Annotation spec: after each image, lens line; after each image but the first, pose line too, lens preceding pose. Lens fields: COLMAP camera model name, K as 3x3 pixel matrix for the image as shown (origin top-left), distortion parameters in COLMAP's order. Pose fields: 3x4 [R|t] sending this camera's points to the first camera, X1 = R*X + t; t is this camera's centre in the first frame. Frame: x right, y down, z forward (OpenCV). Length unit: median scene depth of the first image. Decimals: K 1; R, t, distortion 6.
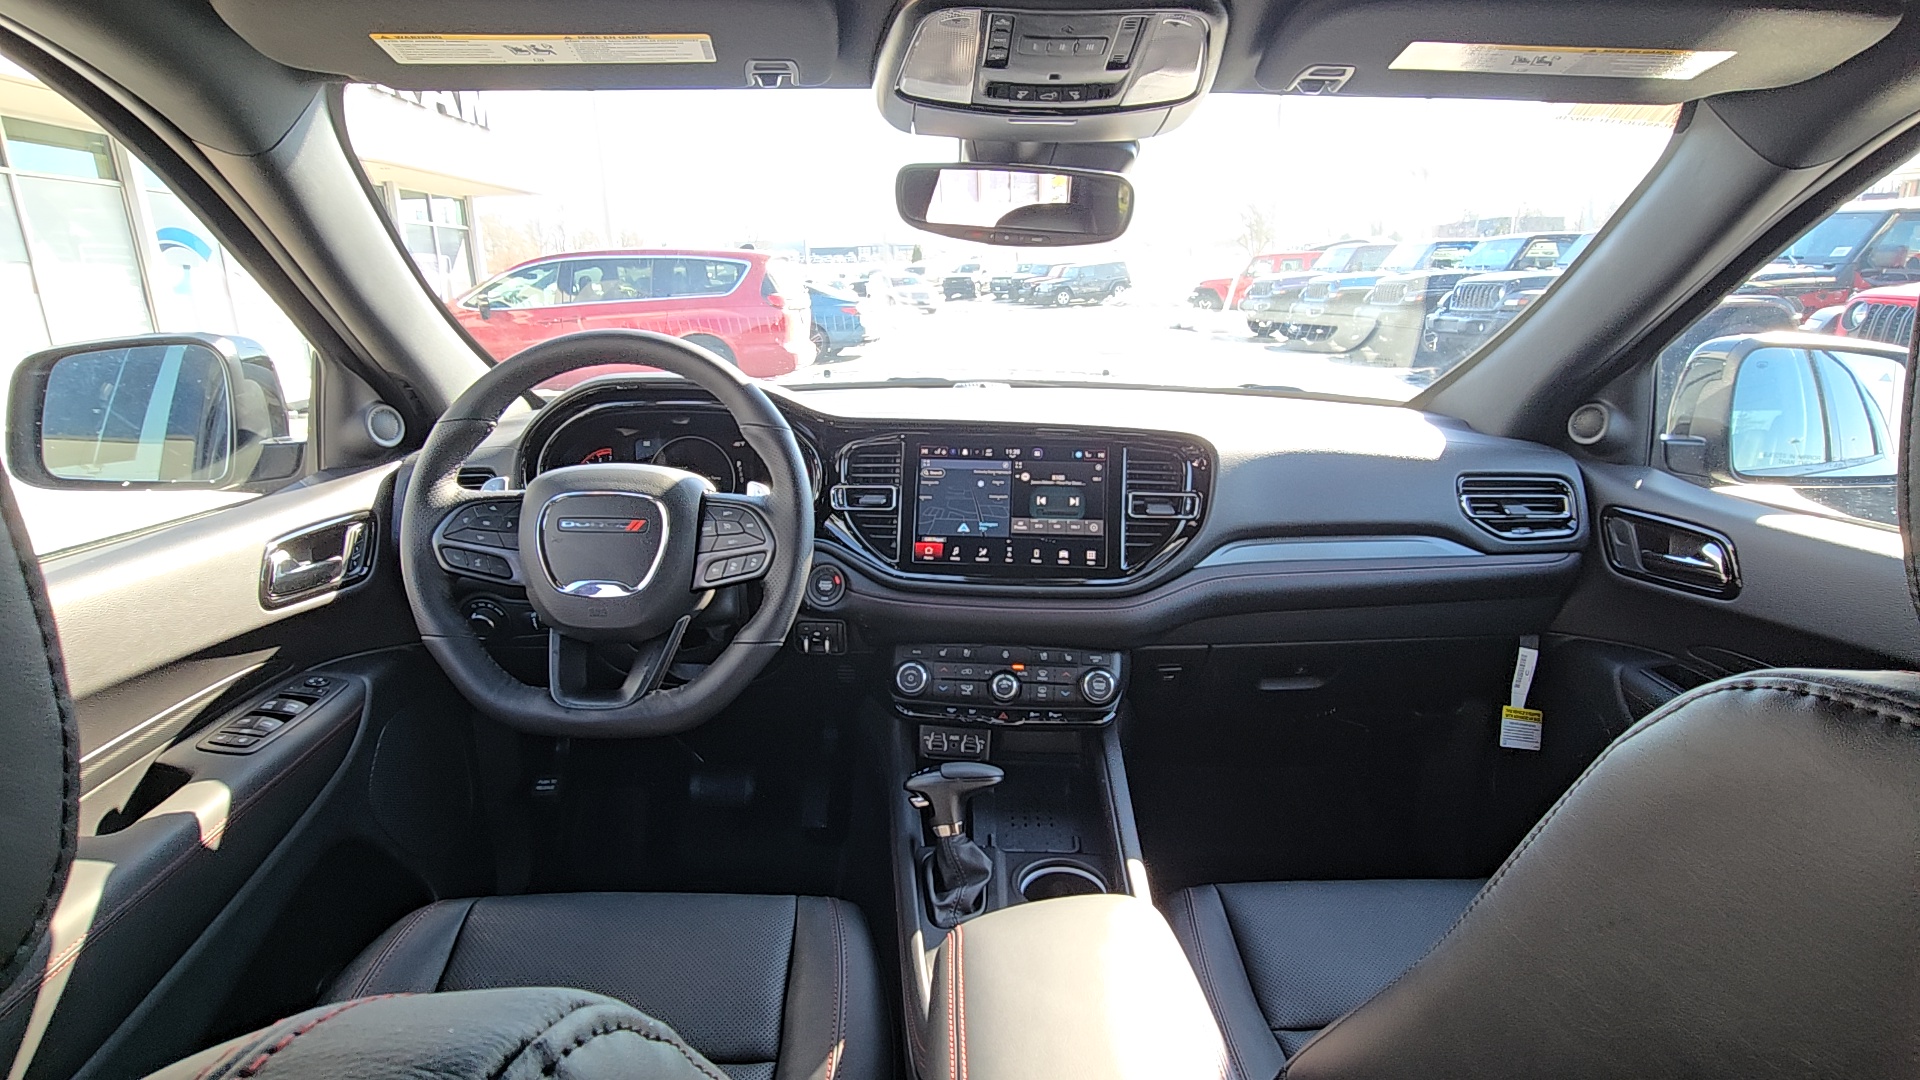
lens RADIAL K [[966.4, 0, 951.3], [0, 966.4, 543.7], [0, 0, 1]] dist [0.001098, -0.001675]
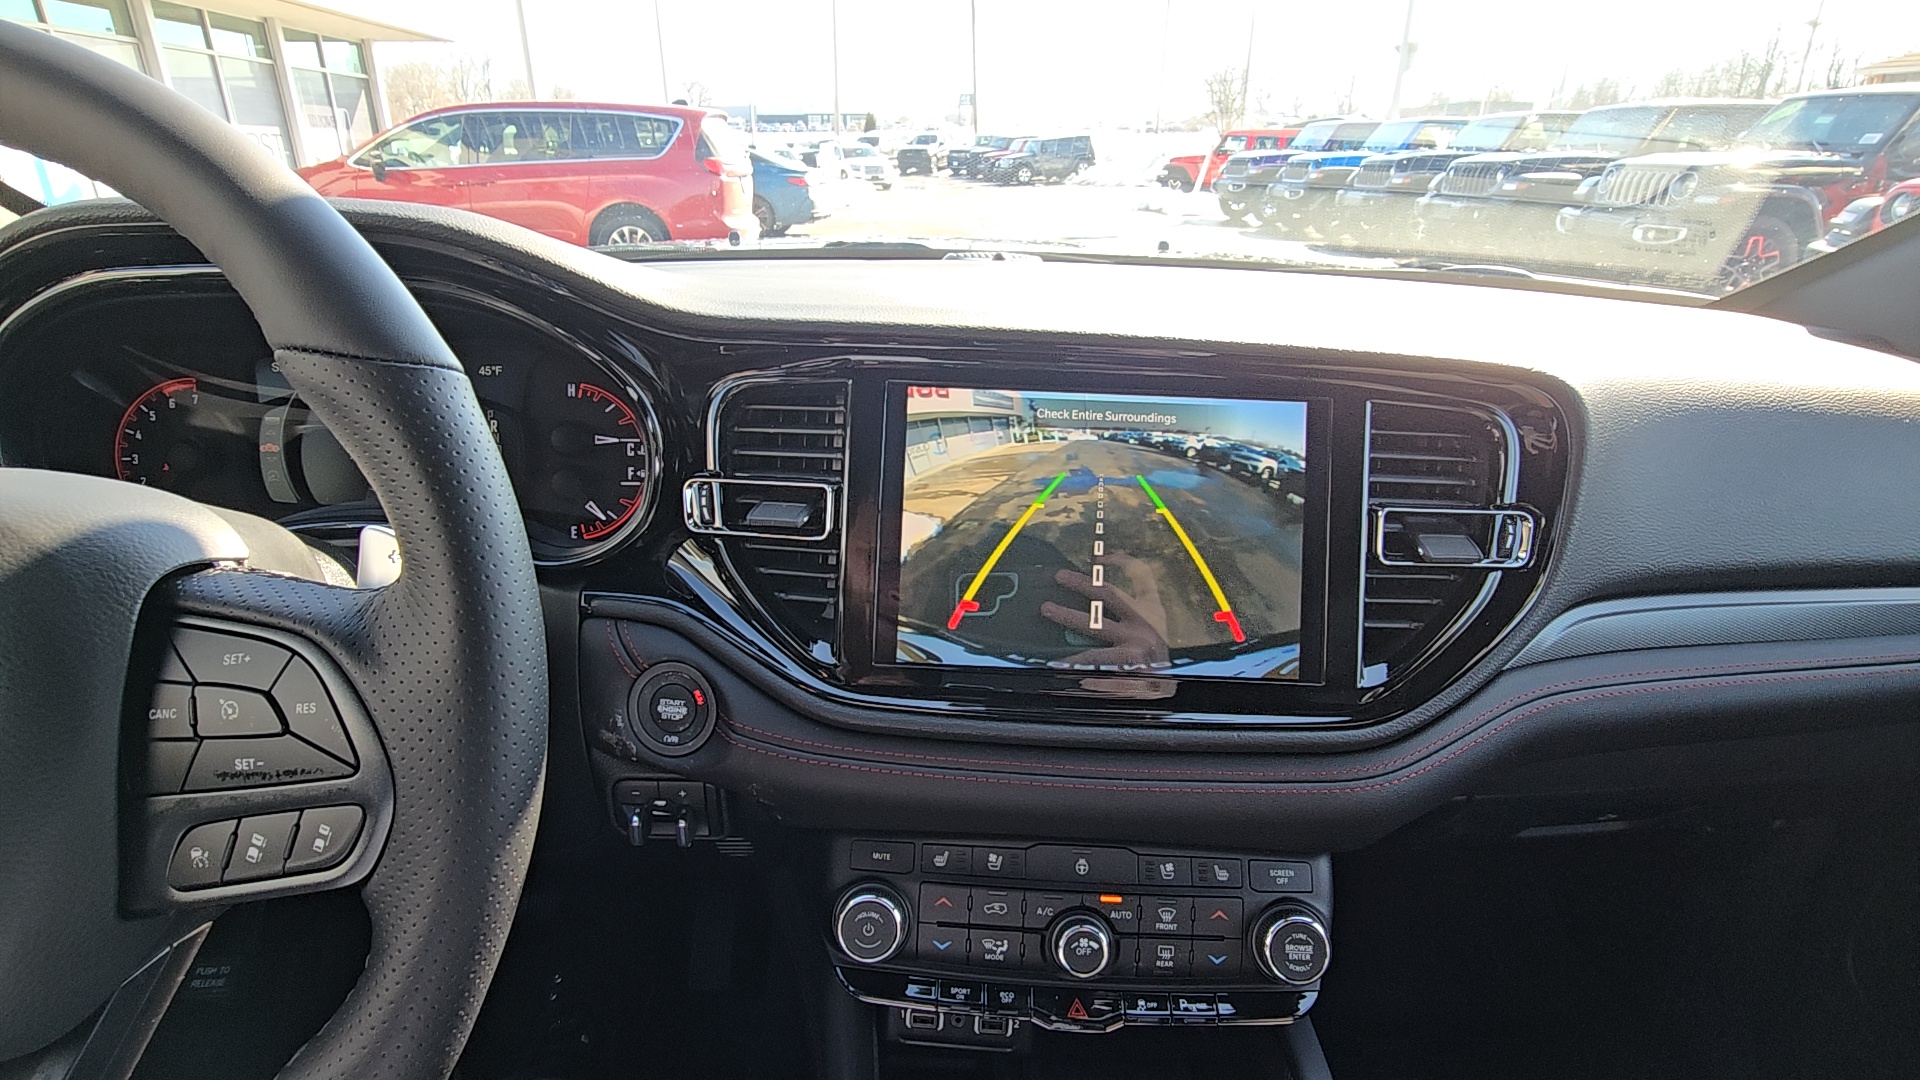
lens RADIAL K [[967.0, 0, 947.1], [0, 967.0, 553.7], [0, 0, 1]] dist [-0.006818, -0.001245]
pose [[0.998978, 0.005271, 0.044881, -0.002585], [-0.010840, 0.992127, 0.124768, -0.008079], [-0.043870, -0.125127, 0.991170, 0.056232]]
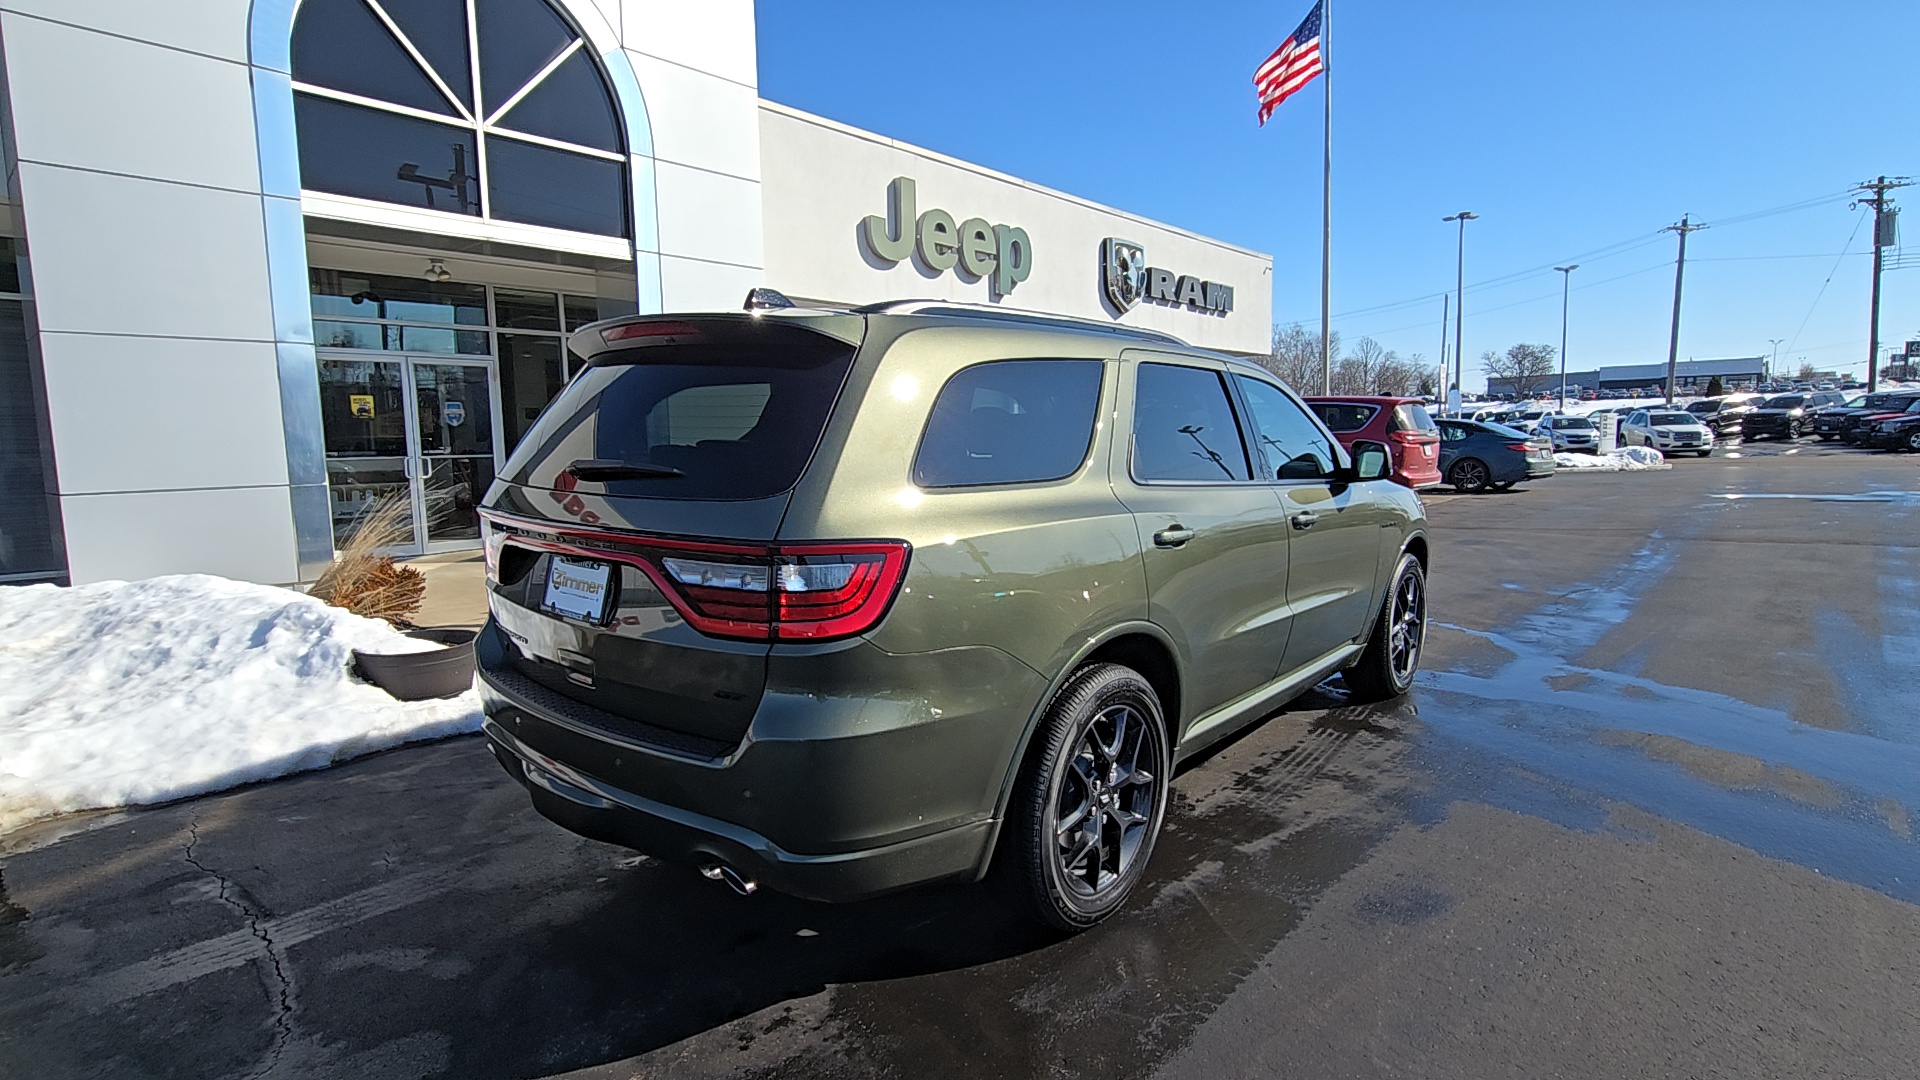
lens RADIAL K [[966.4, 0, 951.3], [0, 966.4, 543.7], [0, 0, 1]] dist [0.001098, -0.001675]
pose [[0.744250, 0.084508, -0.662533, 0.215230], [-0.173982, 0.982247, -0.070154, 0.071792], [0.644842, 0.167481, 0.745740, -0.273076]]
